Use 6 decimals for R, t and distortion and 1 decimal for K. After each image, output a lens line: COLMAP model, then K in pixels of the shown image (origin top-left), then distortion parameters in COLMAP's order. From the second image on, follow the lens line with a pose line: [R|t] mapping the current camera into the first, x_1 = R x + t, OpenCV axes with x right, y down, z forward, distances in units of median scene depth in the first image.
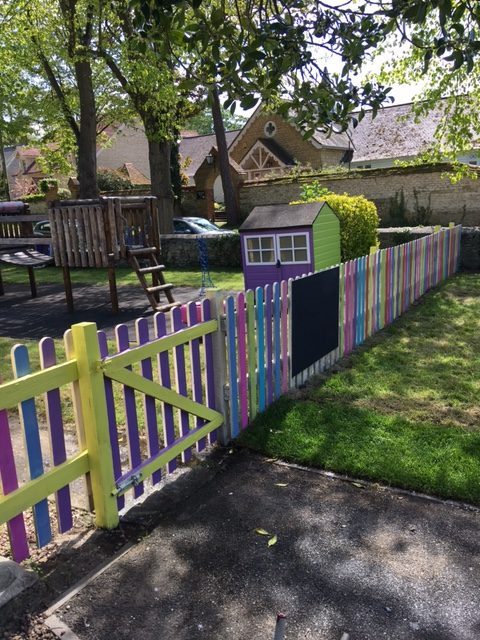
lens RADIAL K [[540.1, 0, 236.9], [0, 540.1, 320.5], [0, 0, 1]] dist [-0.001405, -0.013180]
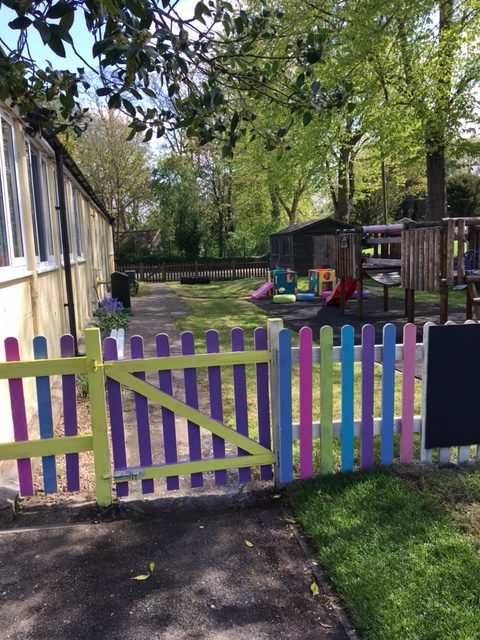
lens RADIAL K [[540.1, 0, 237.0], [0, 540.1, 320.2], [0, 0, 1]] dist [-0.001405, -0.013180]
pose [[0.640477, 0.131494, -0.756637, 0.697526], [-0.159361, 0.986543, 0.036553, -0.090273], [0.751261, 0.097167, 0.652813, 0.365987]]
